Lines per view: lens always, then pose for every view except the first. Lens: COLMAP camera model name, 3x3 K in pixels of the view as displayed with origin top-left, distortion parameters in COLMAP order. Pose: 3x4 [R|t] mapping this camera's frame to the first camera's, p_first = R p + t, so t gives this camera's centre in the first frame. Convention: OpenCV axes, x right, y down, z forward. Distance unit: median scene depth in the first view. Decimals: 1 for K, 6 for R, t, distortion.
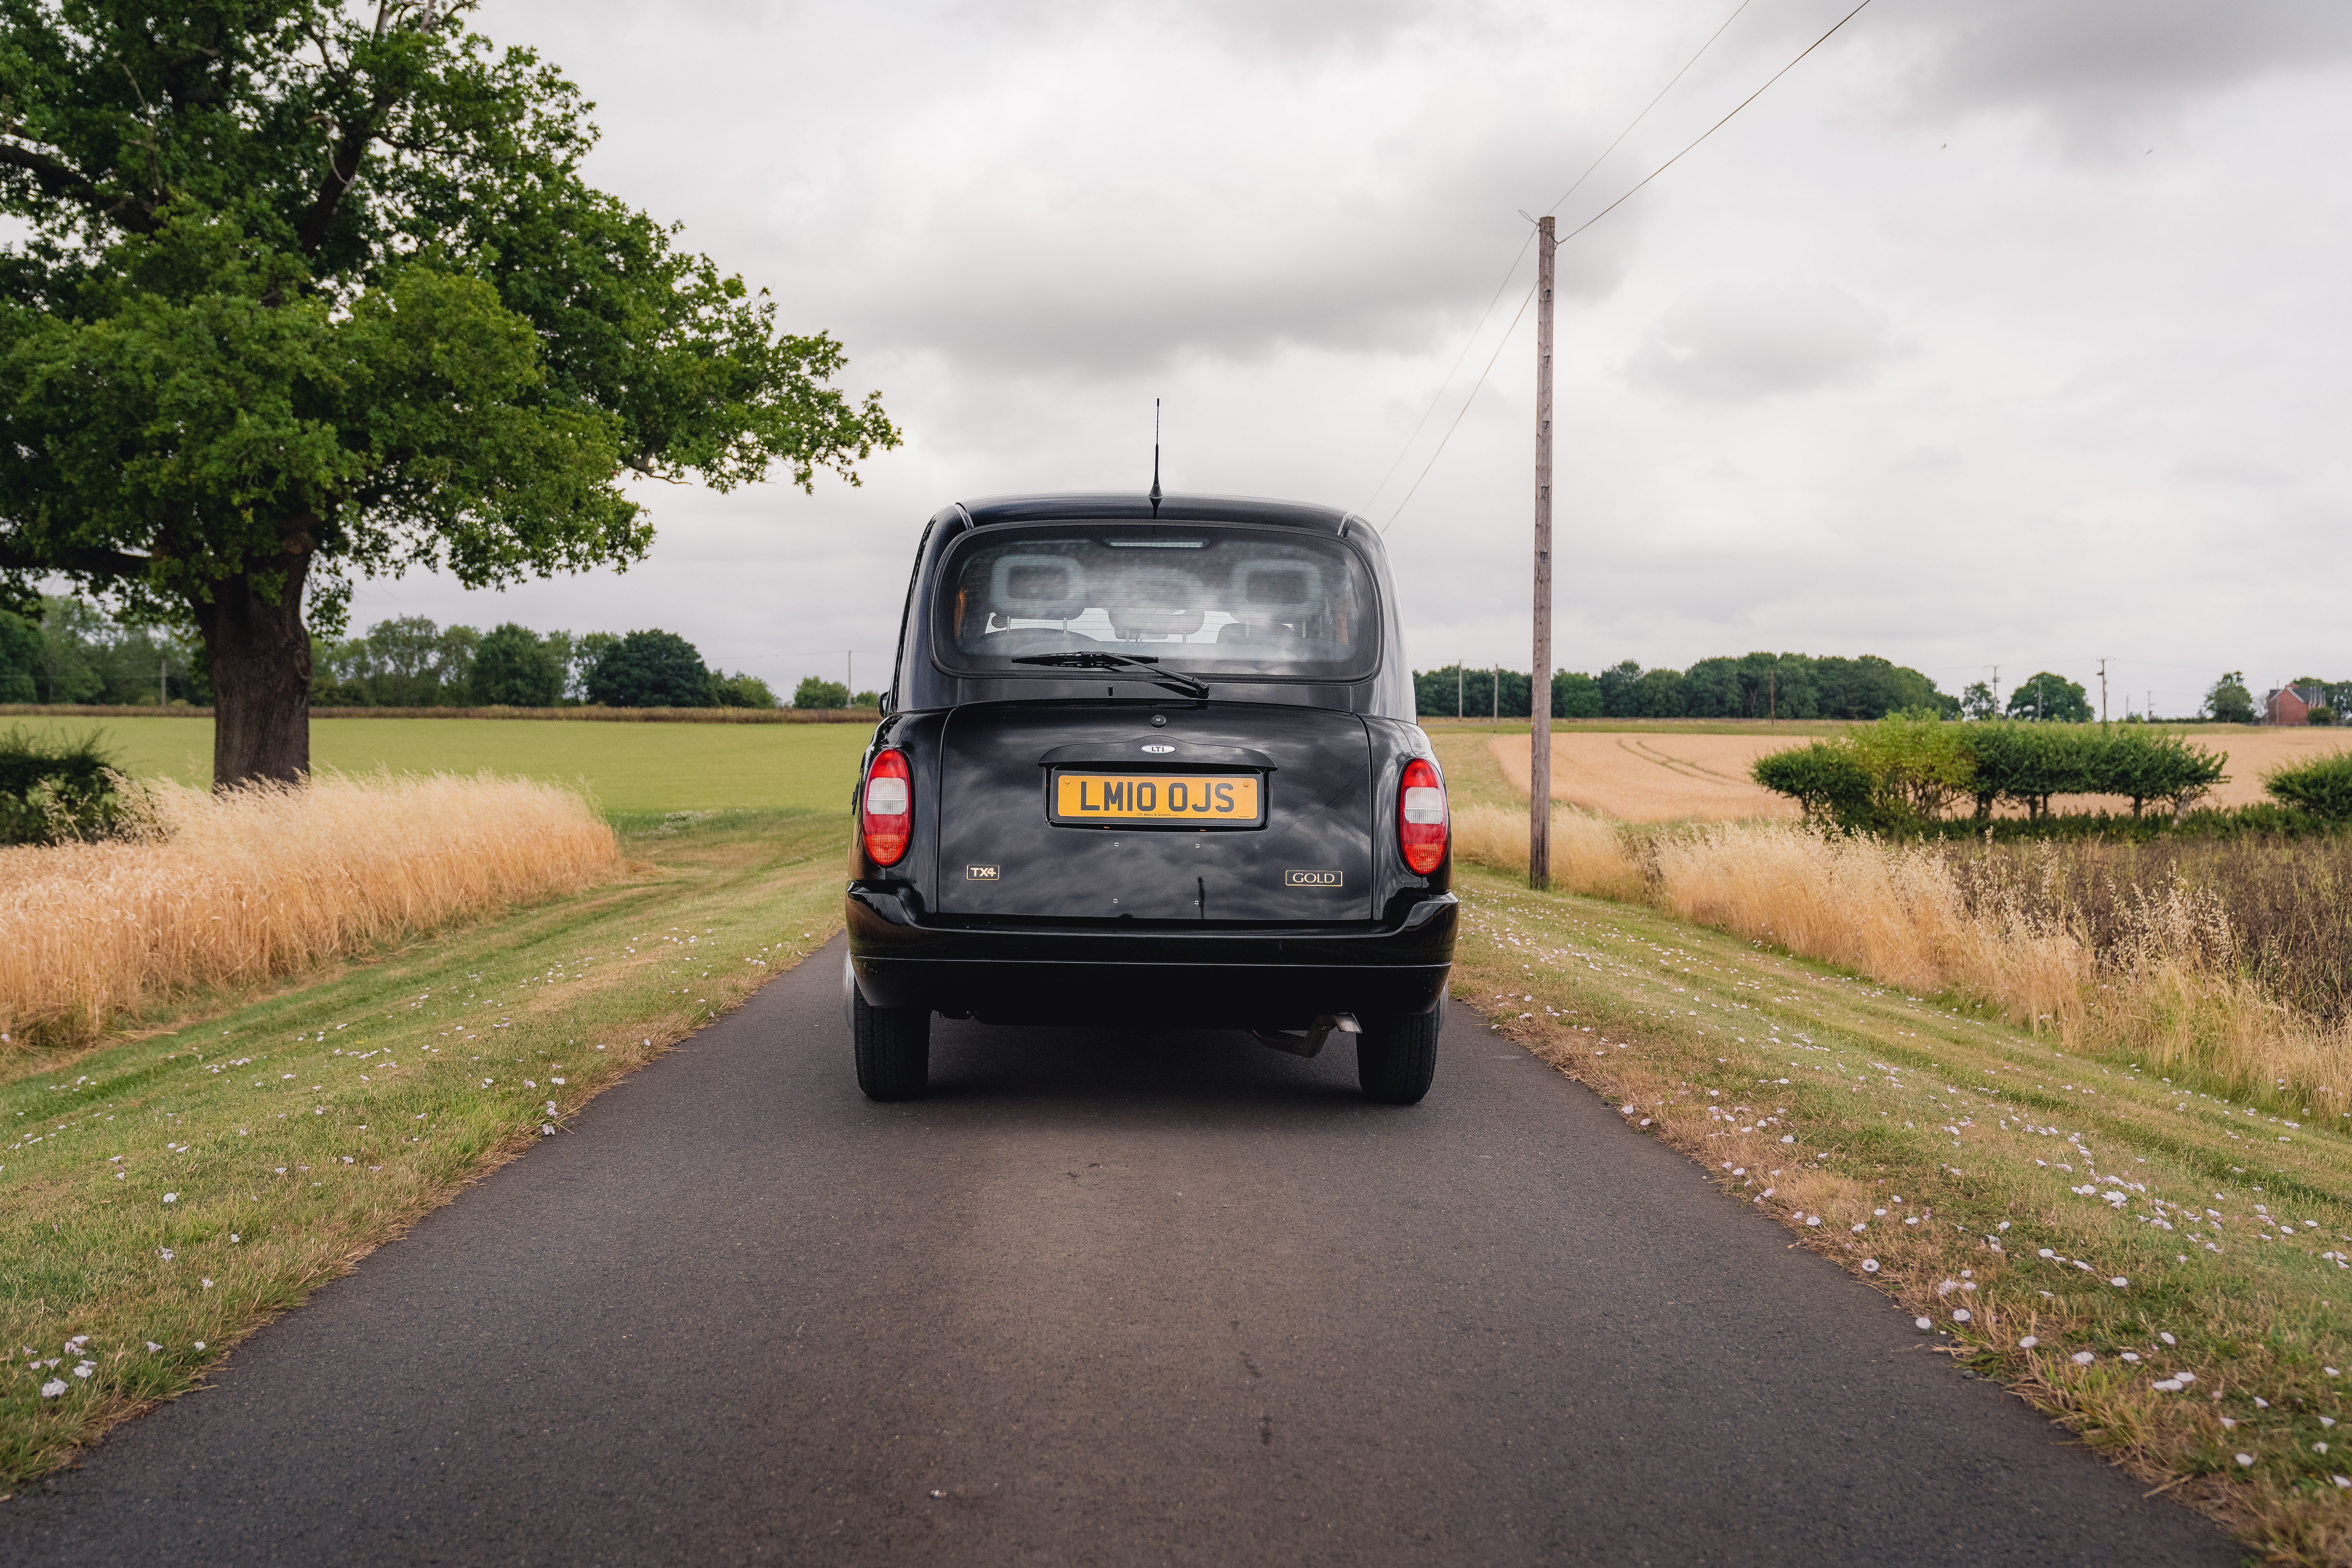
lens RADIAL K [[2311.0, 0, 1174.0], [0, 2311.0, 798.5], [0, 0, 1]] dist [-0.019040, 0.000000]
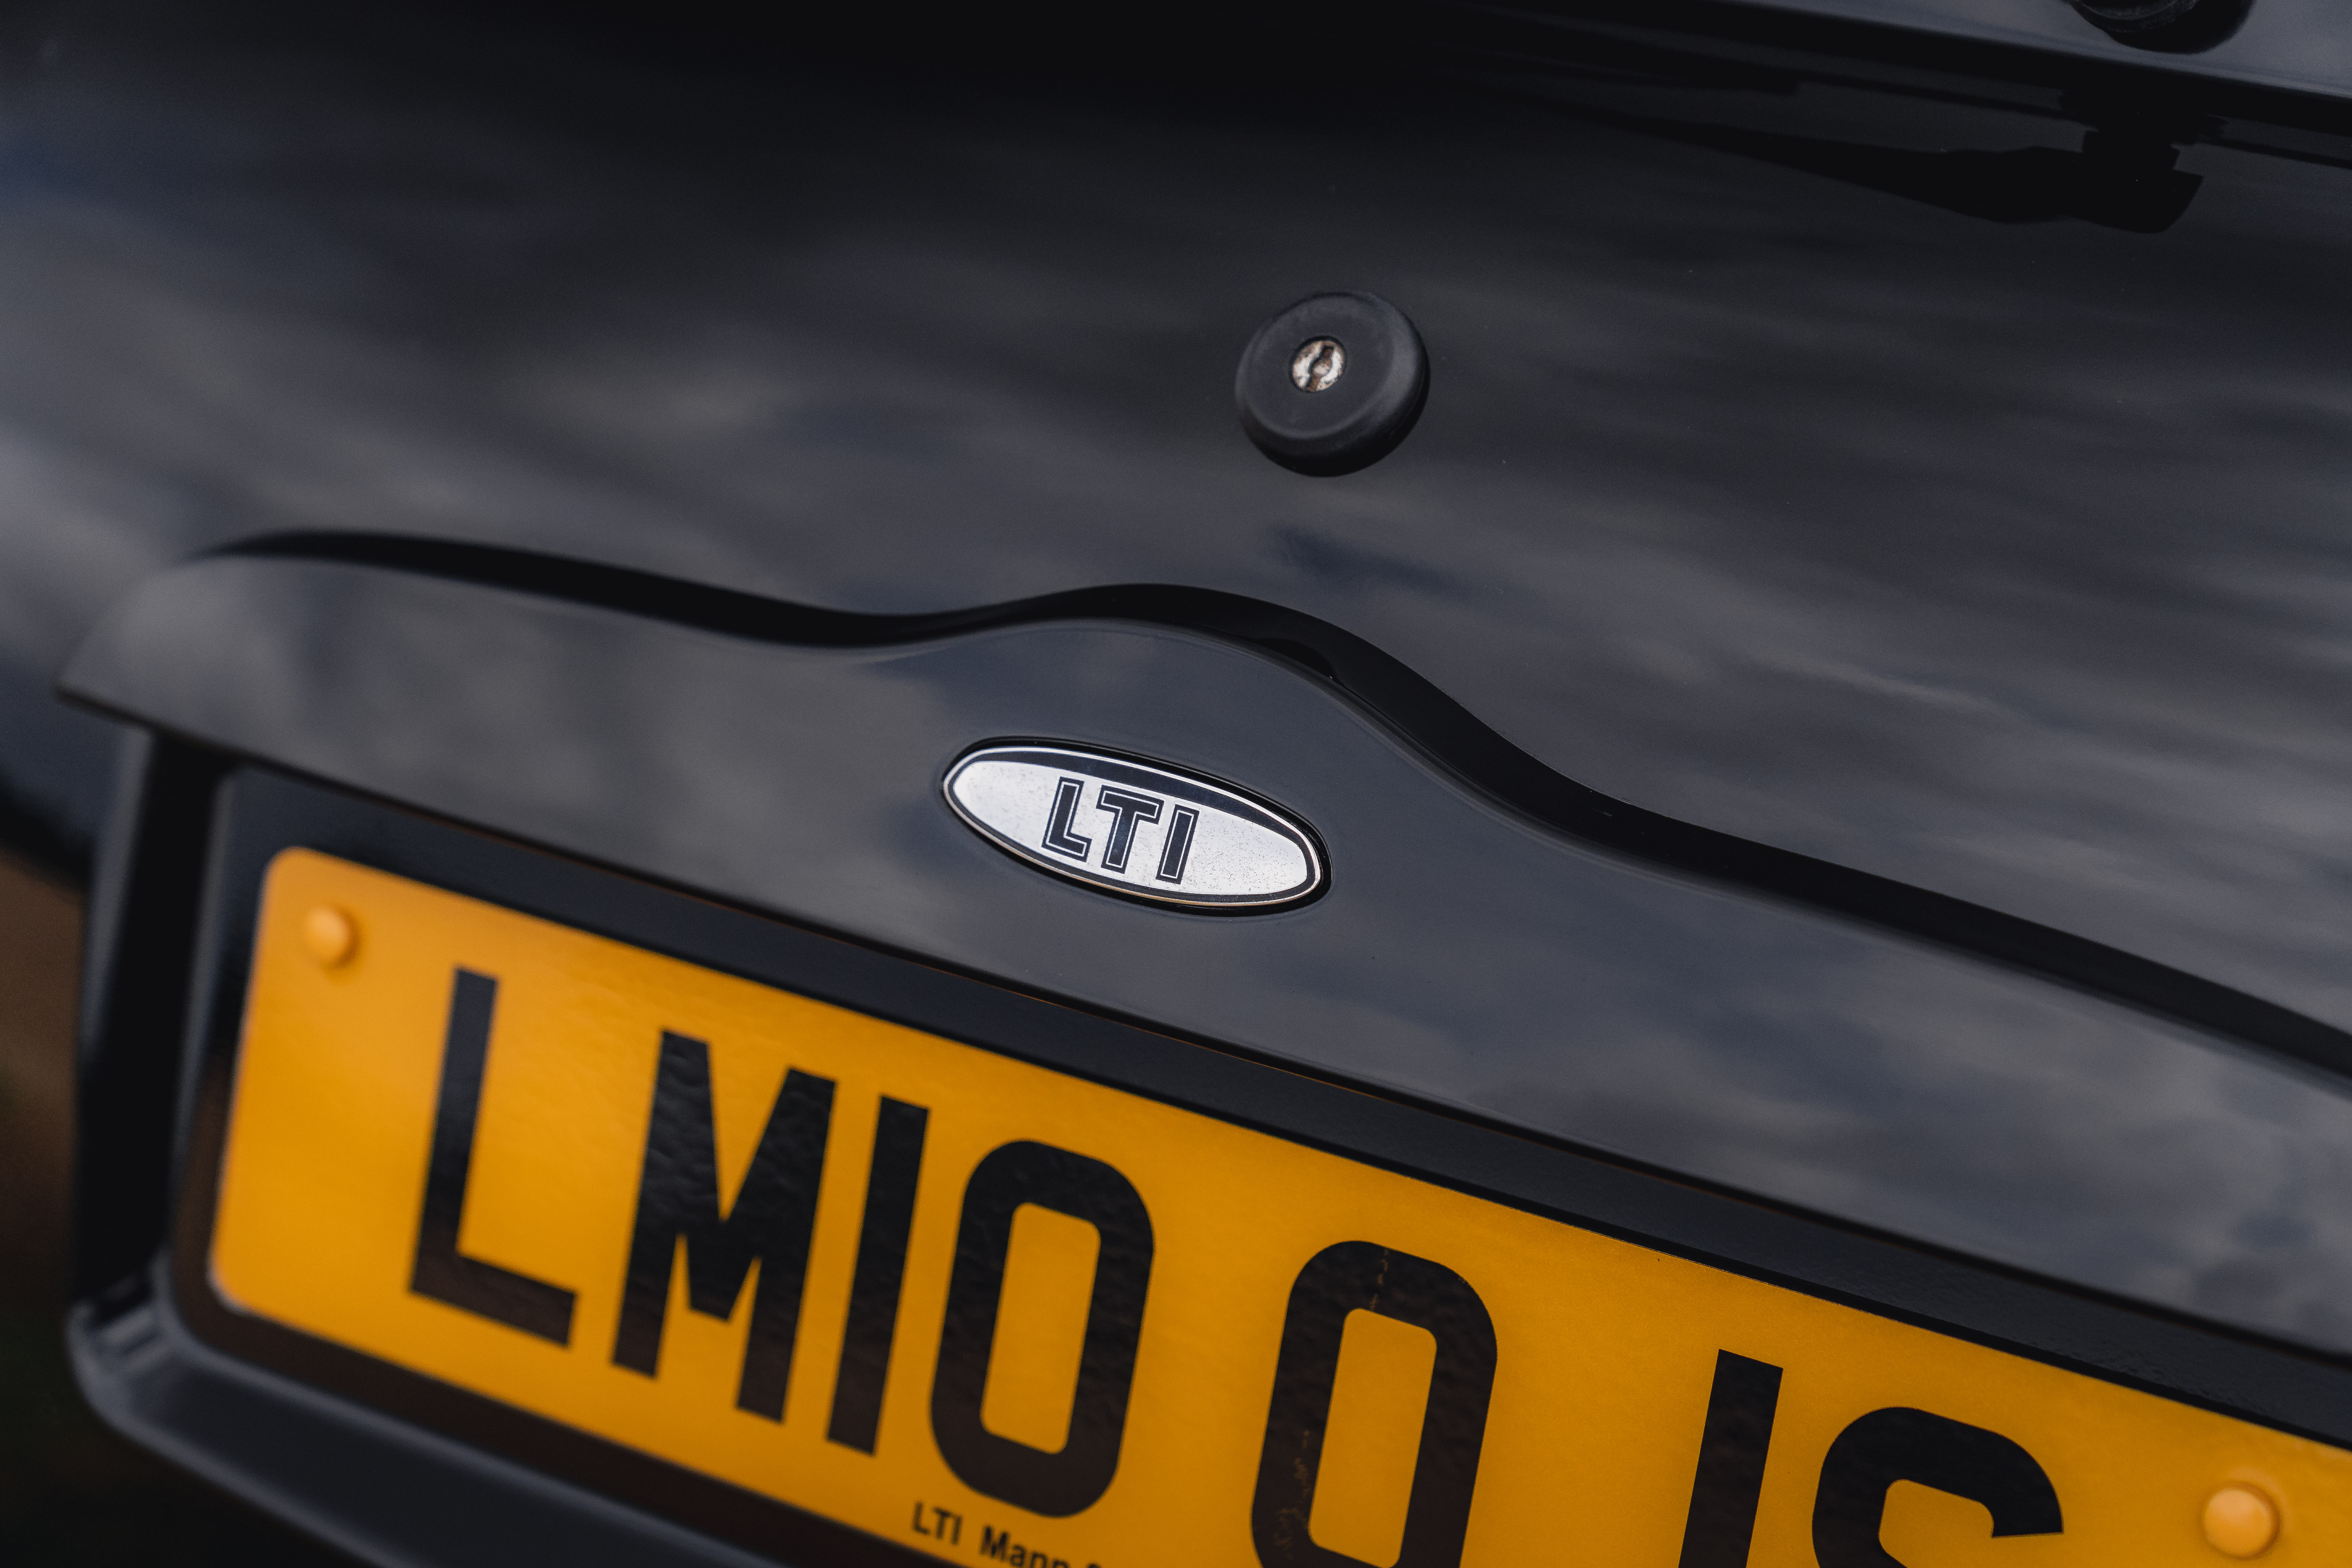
lens RADIAL K [[4750.8, 0, 1173.1], [0, 4750.8, 790.9], [0, 0, 1]] dist [0.058250, 0.000000]
pose [[0.794820, 0.218232, -0.566248, 0.013643], [-0.003172, 0.934582, 0.355735, -0.012908], [0.606837, -0.280949, 0.743516, 0.146360]]
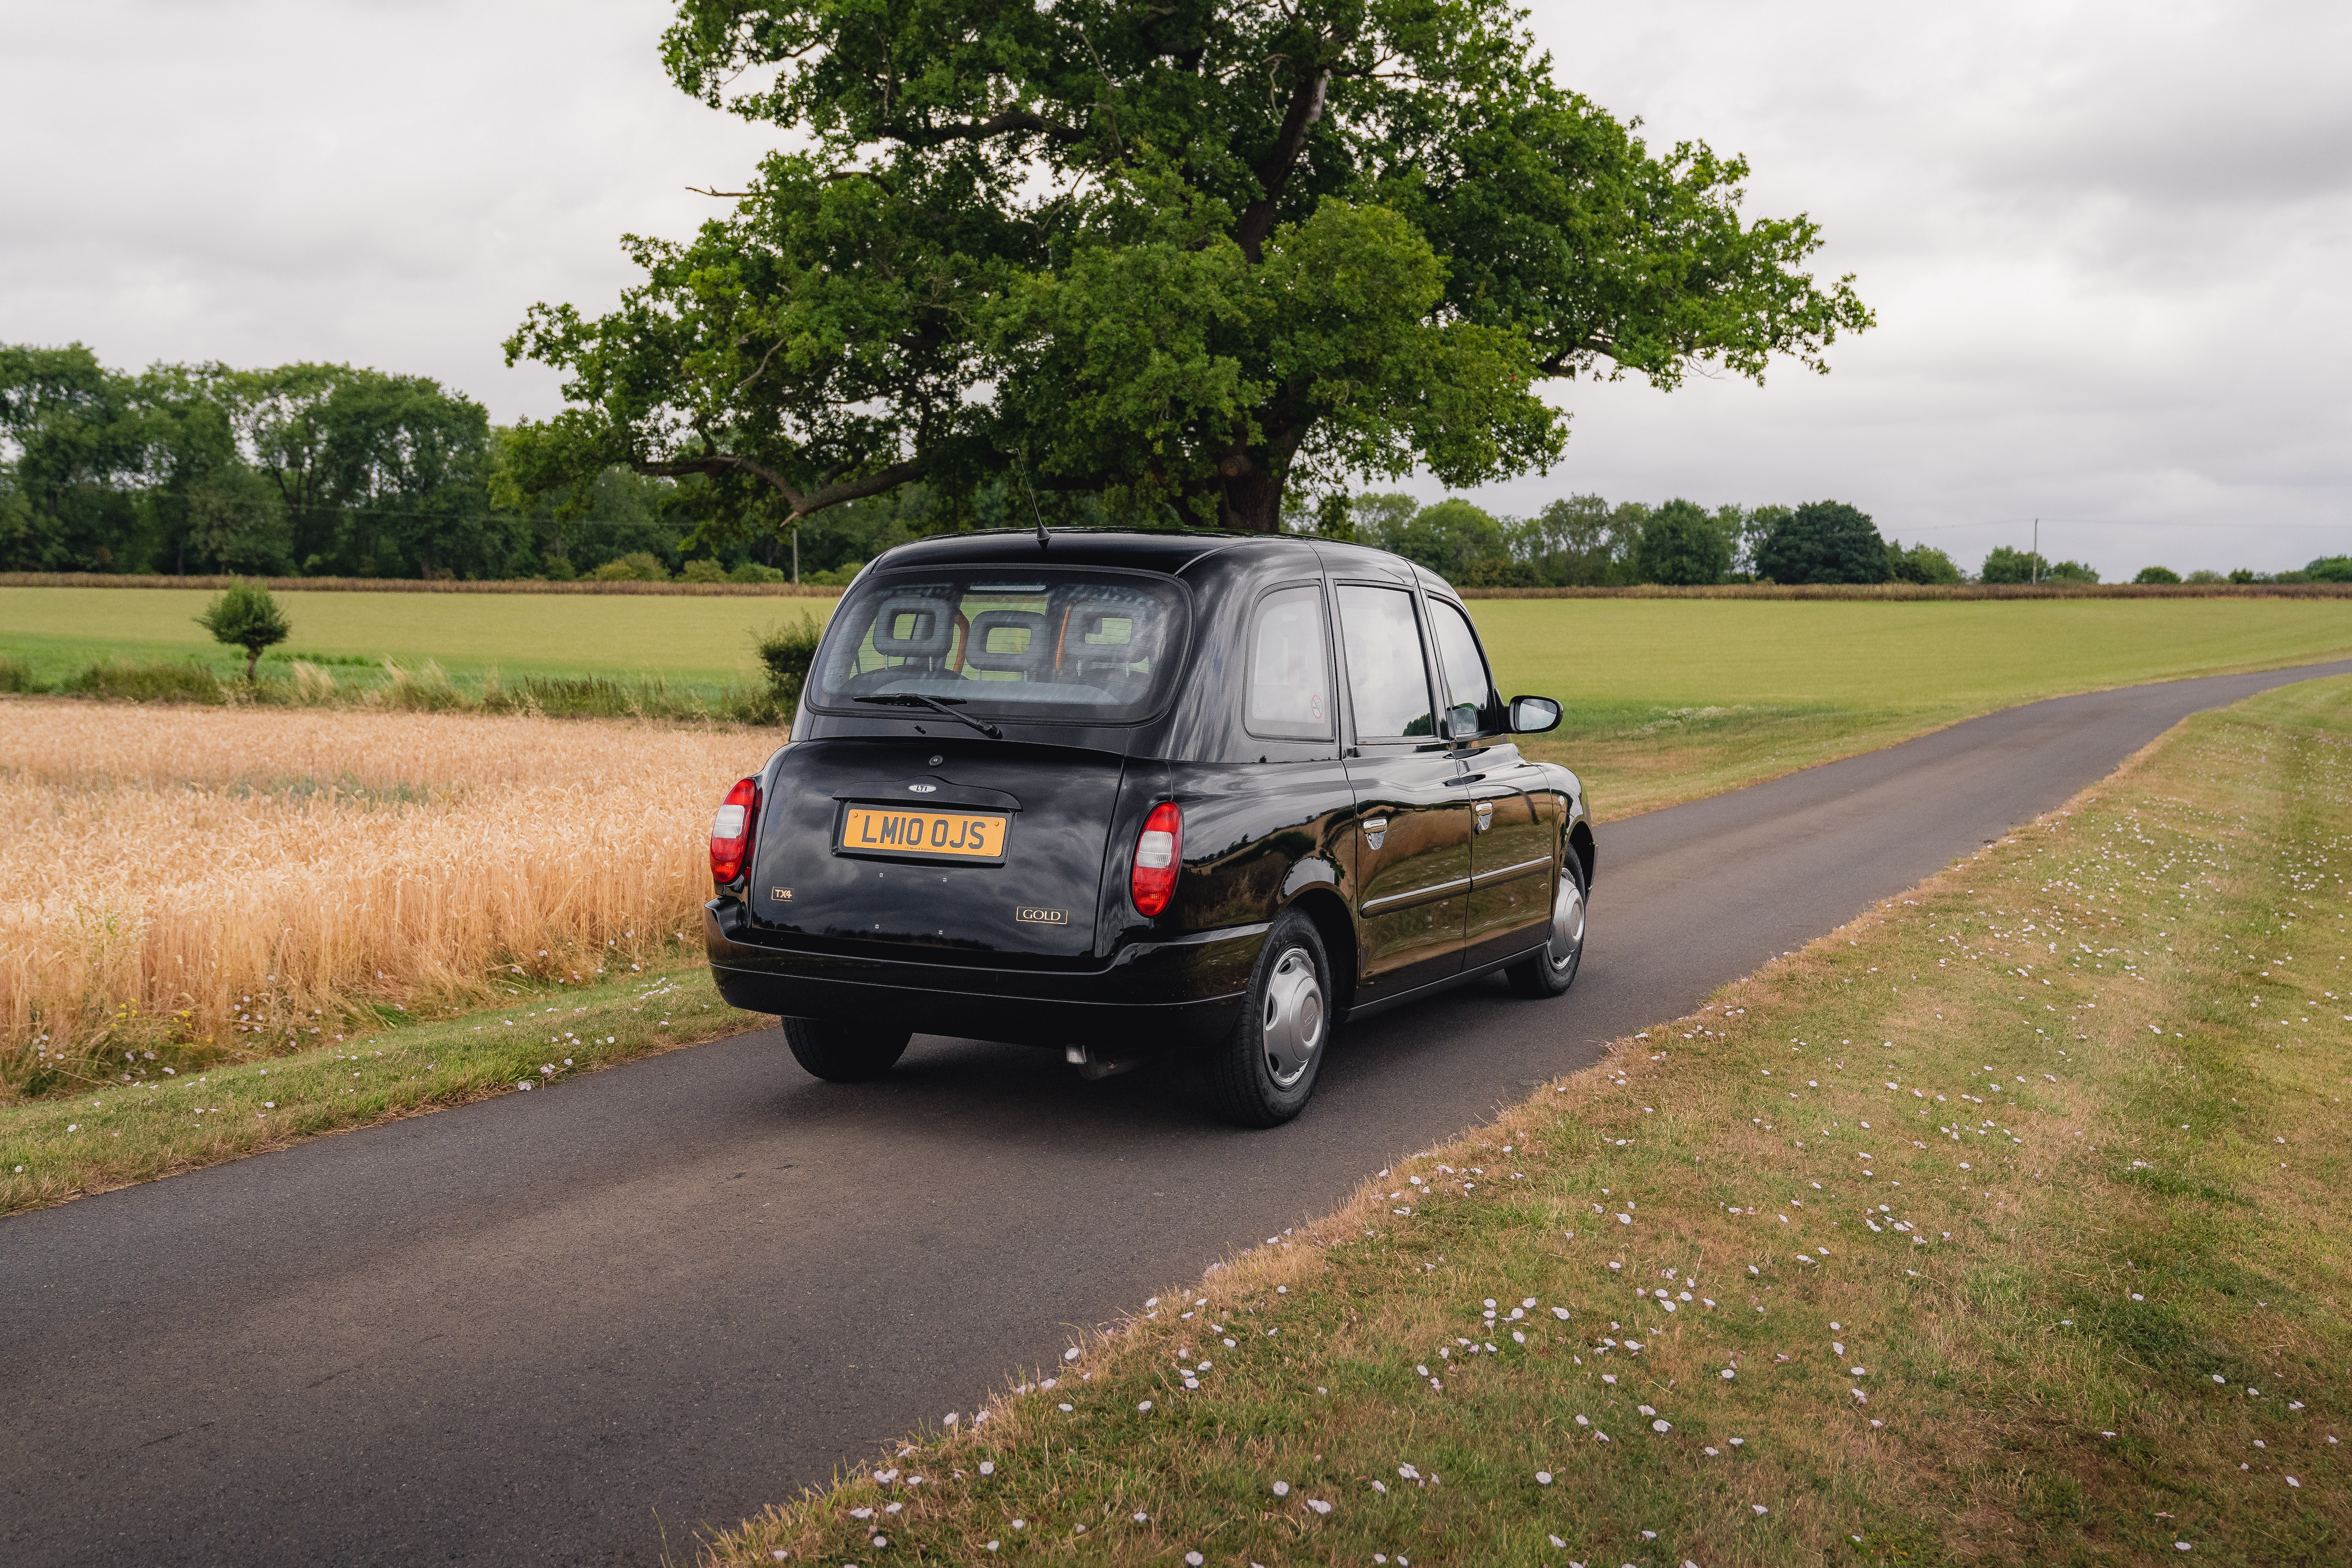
lens RADIAL K [[2372.0, 0, 1177.3], [0, 2372.0, 766.9], [0, 0, 1]] dist [-0.023623, 0.000000]
pose [[0.875310, 0.026208, -0.482851, 0.105612], [-0.006769, 0.999096, 0.041958, -0.013127], [0.483515, -0.033457, 0.874697, 0.013196]]
